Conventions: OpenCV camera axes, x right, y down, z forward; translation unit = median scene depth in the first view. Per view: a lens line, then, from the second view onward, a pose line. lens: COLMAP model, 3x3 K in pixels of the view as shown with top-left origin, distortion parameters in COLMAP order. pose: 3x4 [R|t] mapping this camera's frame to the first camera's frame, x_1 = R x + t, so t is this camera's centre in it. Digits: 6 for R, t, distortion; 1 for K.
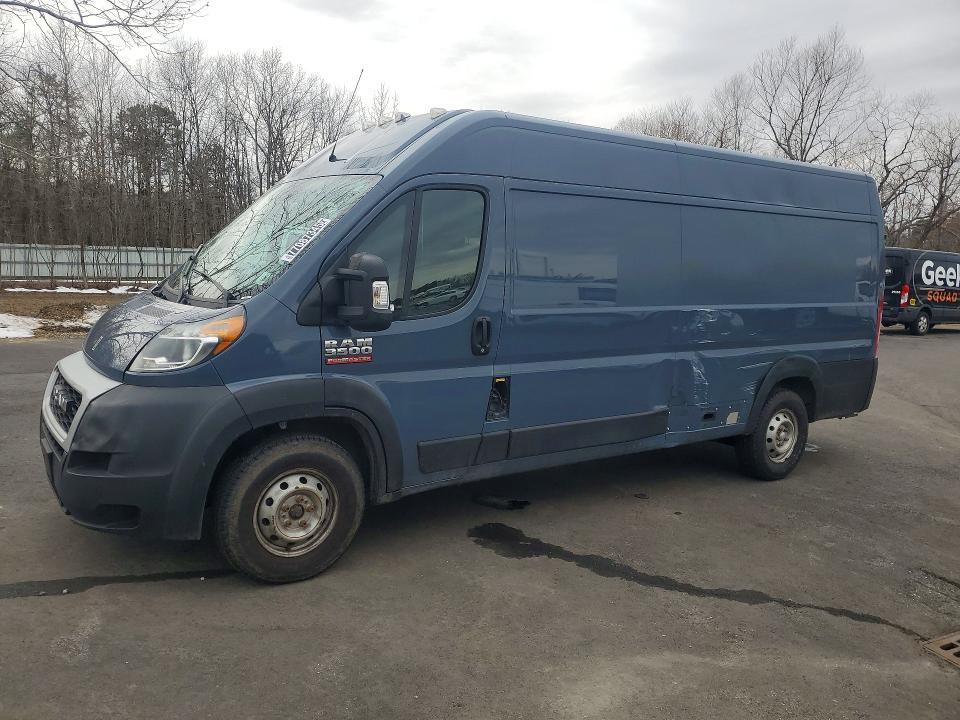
lens RADIAL K [[774.8, 0, 480.0], [0, 774.8, 360.0], [0, 0, 1]] dist [0.030995, 0.002769]
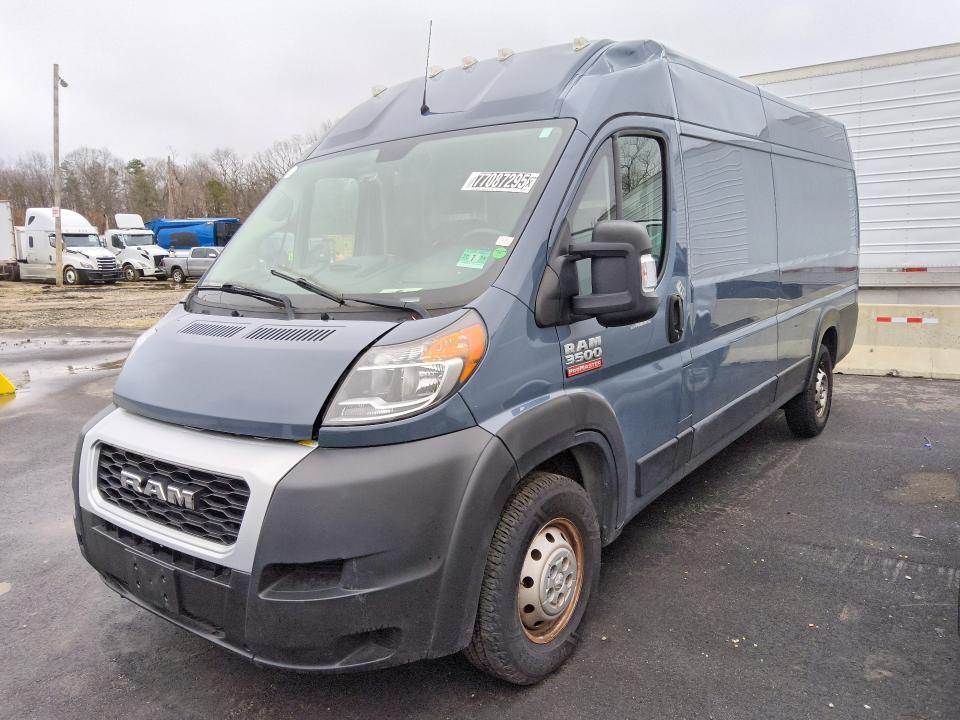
lens RADIAL K [[774.8, 0, 480.0], [0, 774.8, 360.0], [0, 0, 1]] dist [0.030995, 0.002769]
pose [[0.940196, -0.138322, 0.311286, -0.493580], [0.135607, 0.990294, 0.030460, -0.043217], [-0.312478, 0.013575, 0.949828, 0.320508]]
